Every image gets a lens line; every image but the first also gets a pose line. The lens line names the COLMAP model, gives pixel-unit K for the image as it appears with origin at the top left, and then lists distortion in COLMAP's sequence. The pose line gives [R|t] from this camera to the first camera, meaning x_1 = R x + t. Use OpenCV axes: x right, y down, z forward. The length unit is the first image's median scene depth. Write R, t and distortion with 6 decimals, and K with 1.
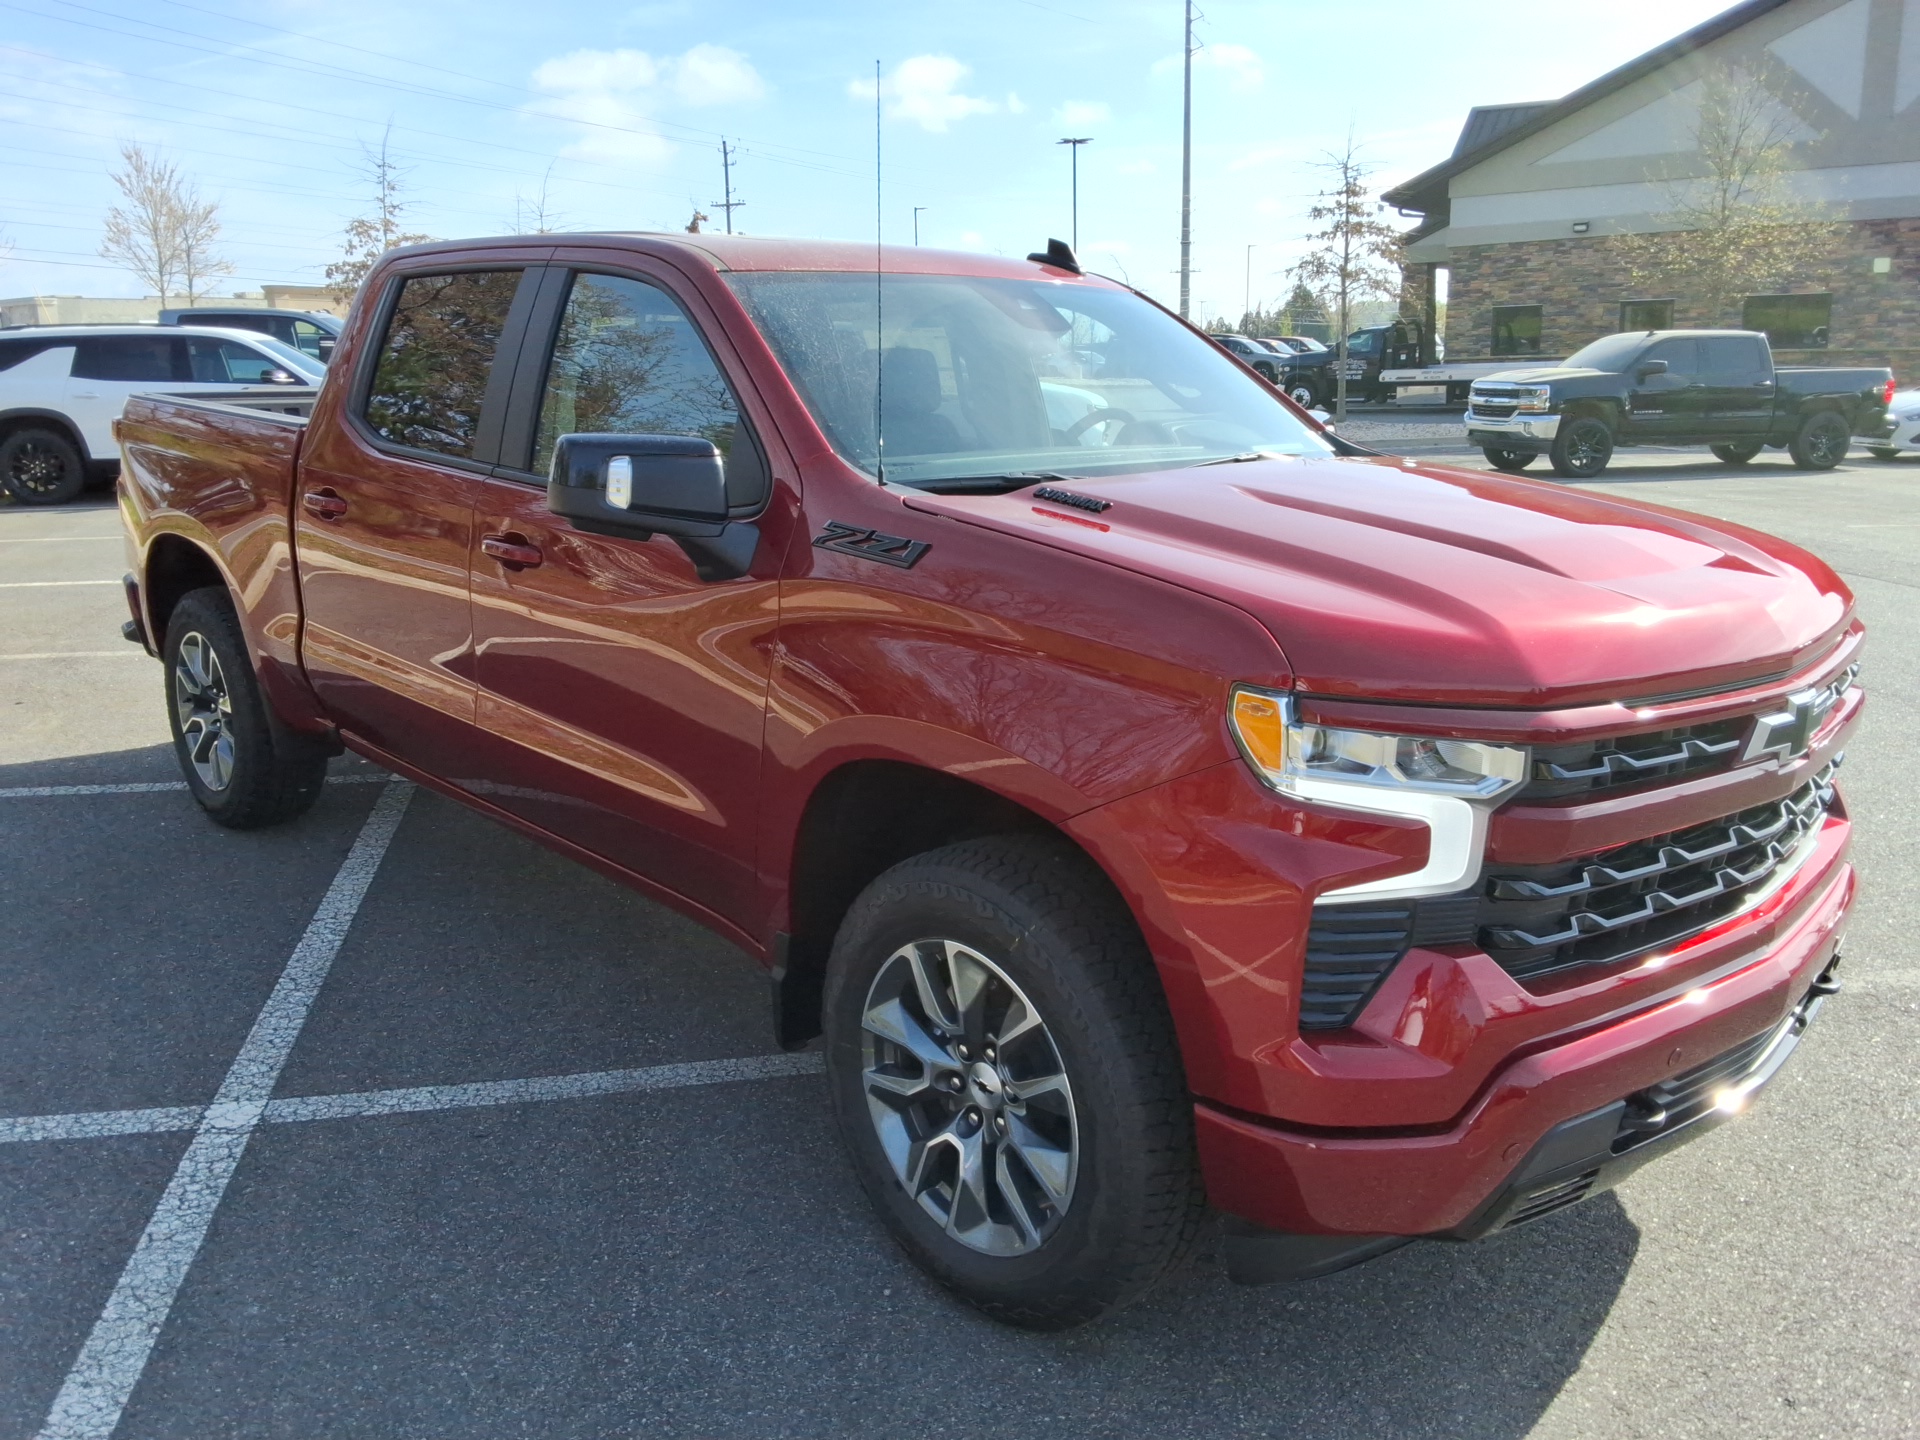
lens RADIAL K [[1549.9, 0, 961.4], [0, 1549.9, 695.5], [0, 0, 1]] dist [0.095023, -0.147675]
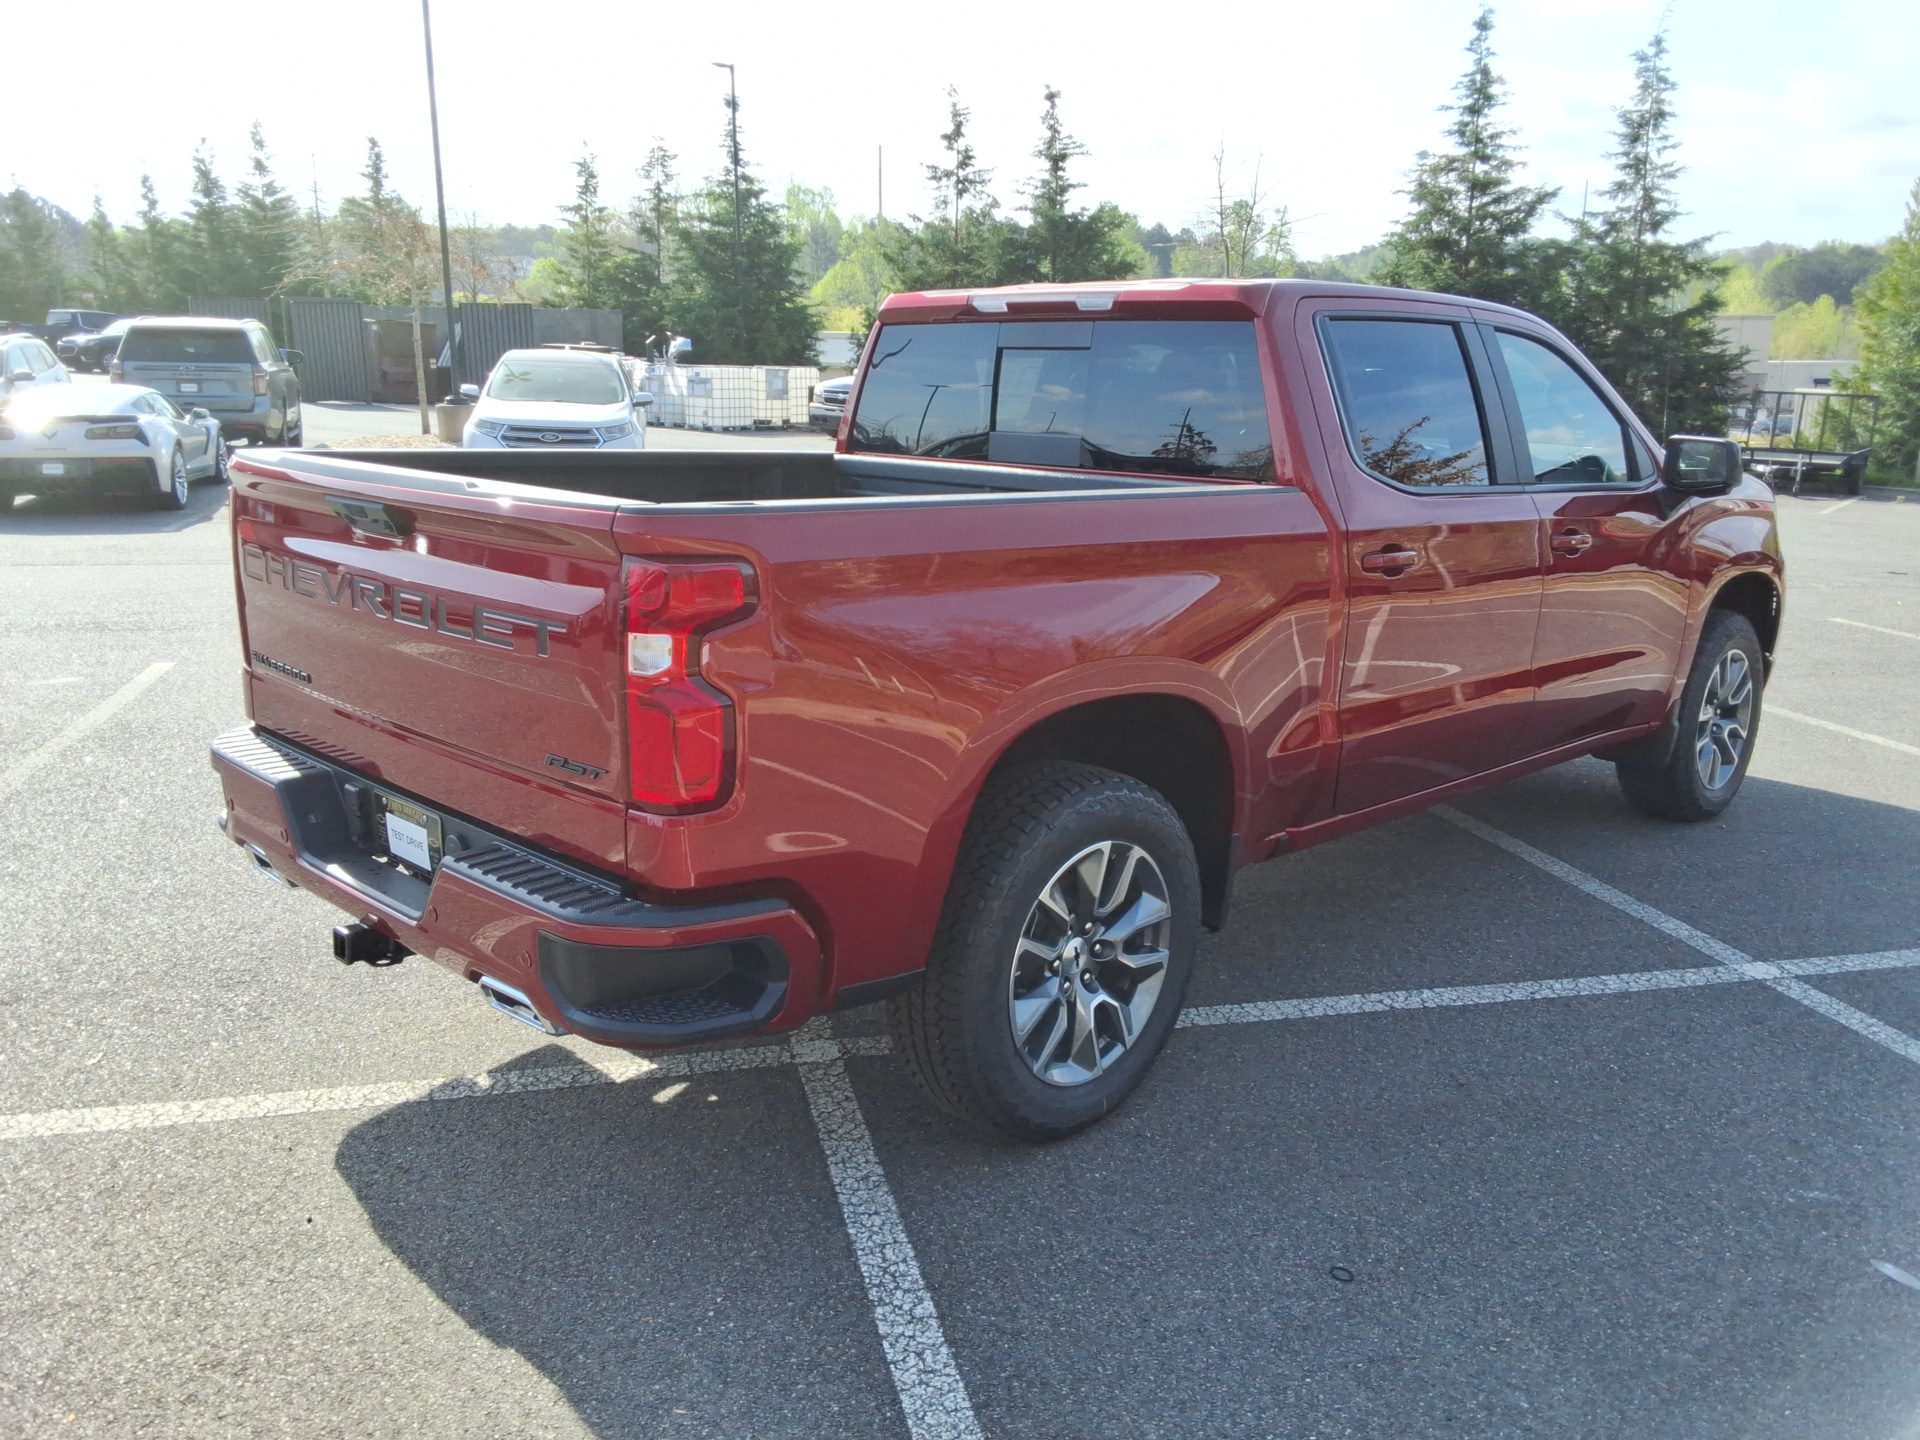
lens RADIAL K [[1536.2, 0, 970.2], [0, 1536.2, 711.2], [0, 0, 1]] dist [0.121002, -0.201703]
pose [[-0.045161, -0.226201, 0.973033, -0.153469], [0.196107, 0.953067, 0.230662, -0.035080], [-0.979542, 0.201236, 0.001318, 0.147427]]
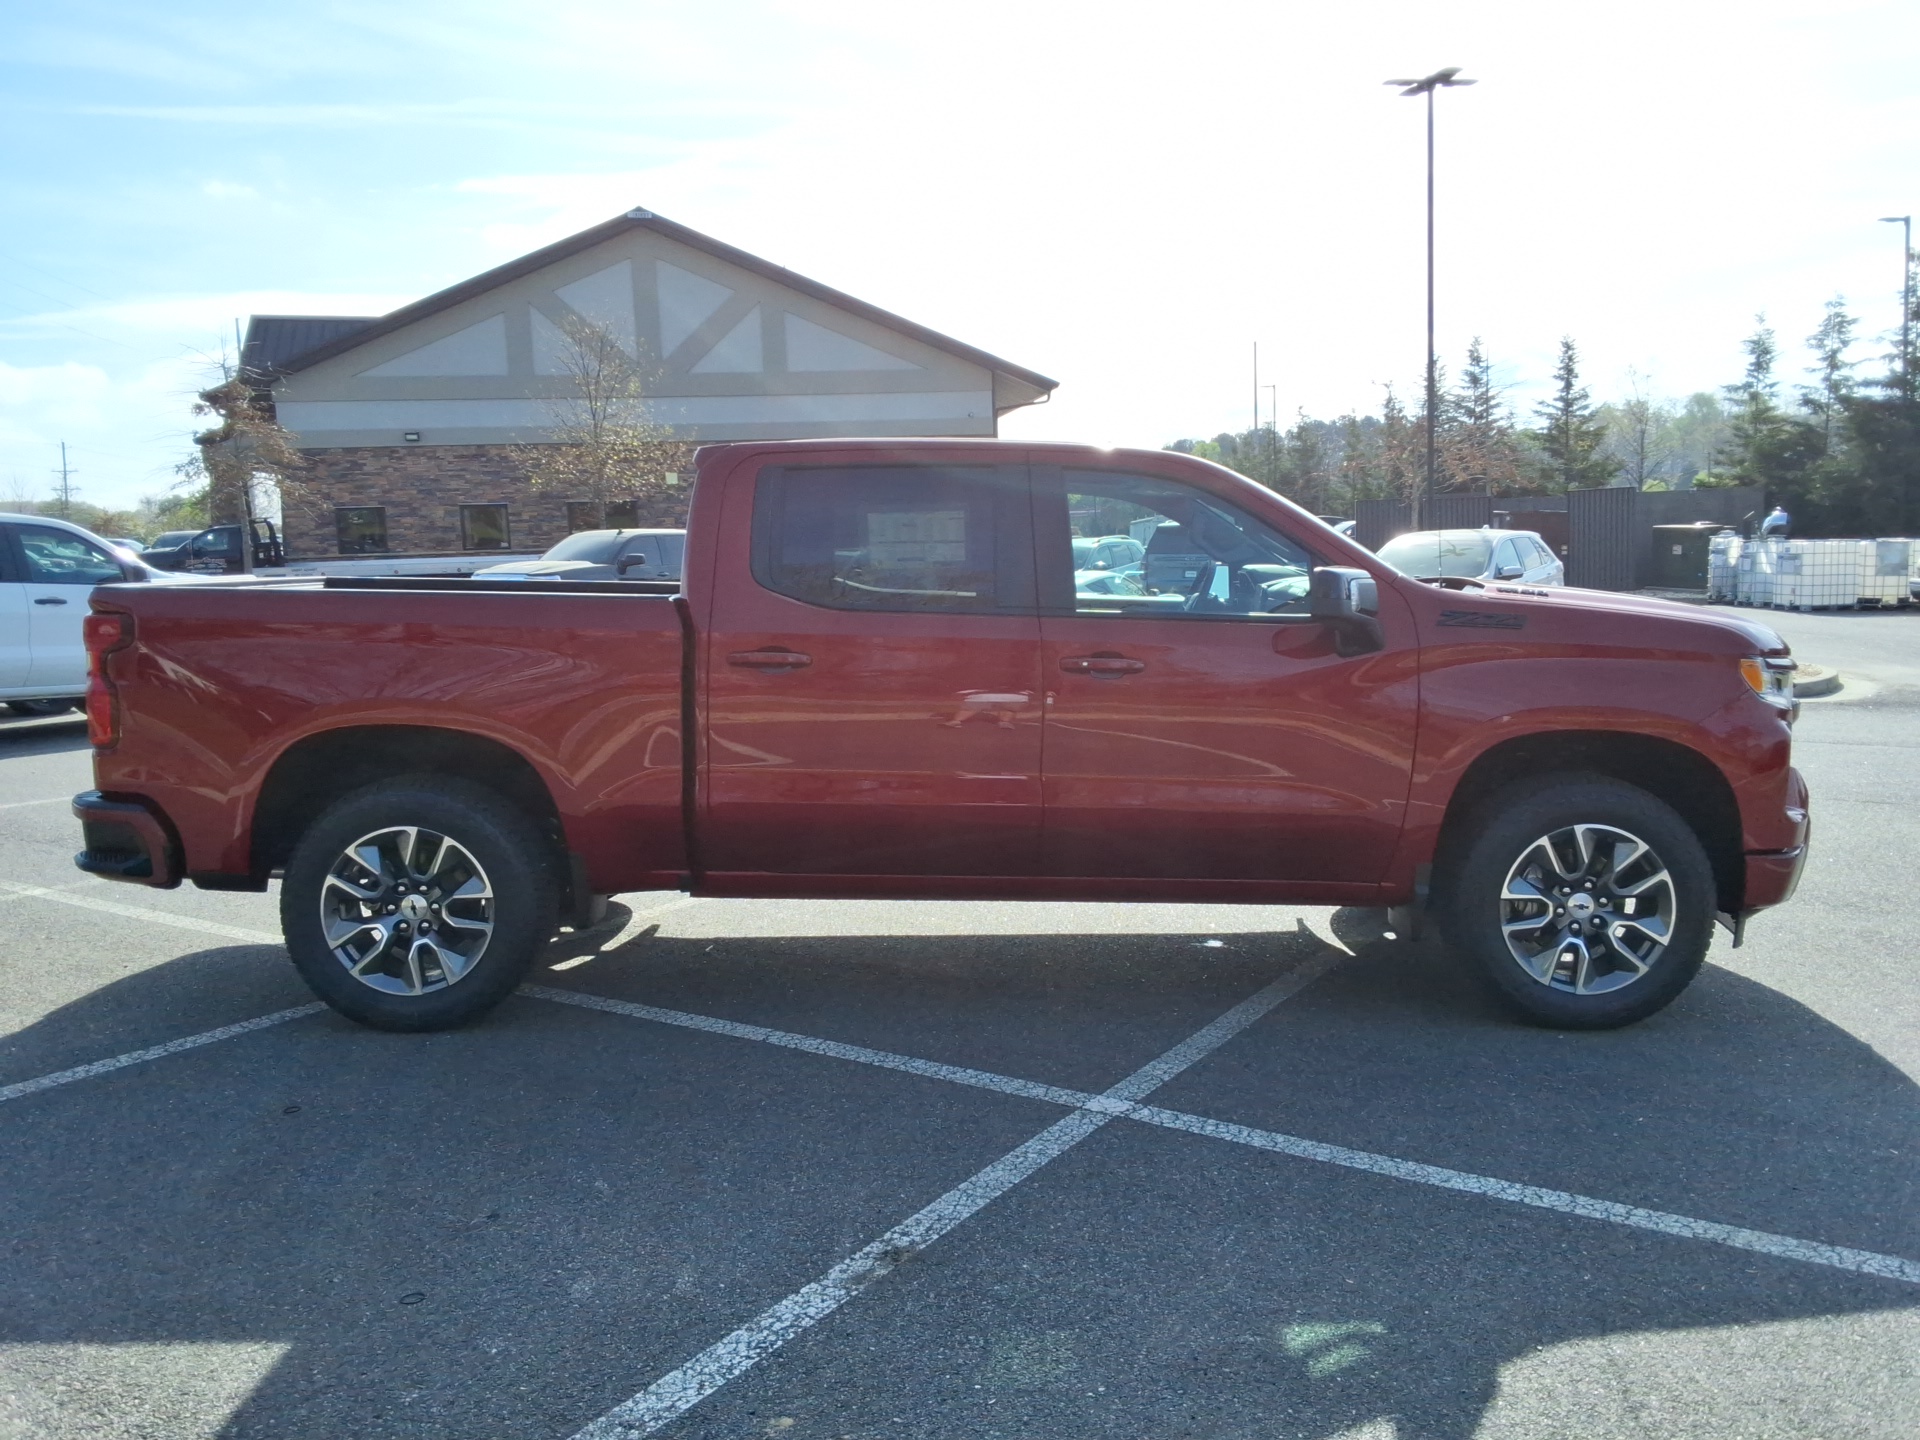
lens RADIAL K [[1542.5, 0, 979.8], [0, 1542.5, 706.3], [0, 0, 1]] dist [0.133521, -0.234497]
pose [[0.689953, -0.085699, 0.718763, -0.129721], [0.170004, 0.984377, -0.045822, -0.001248], [-0.703607, 0.153807, 0.693743, 0.013124]]
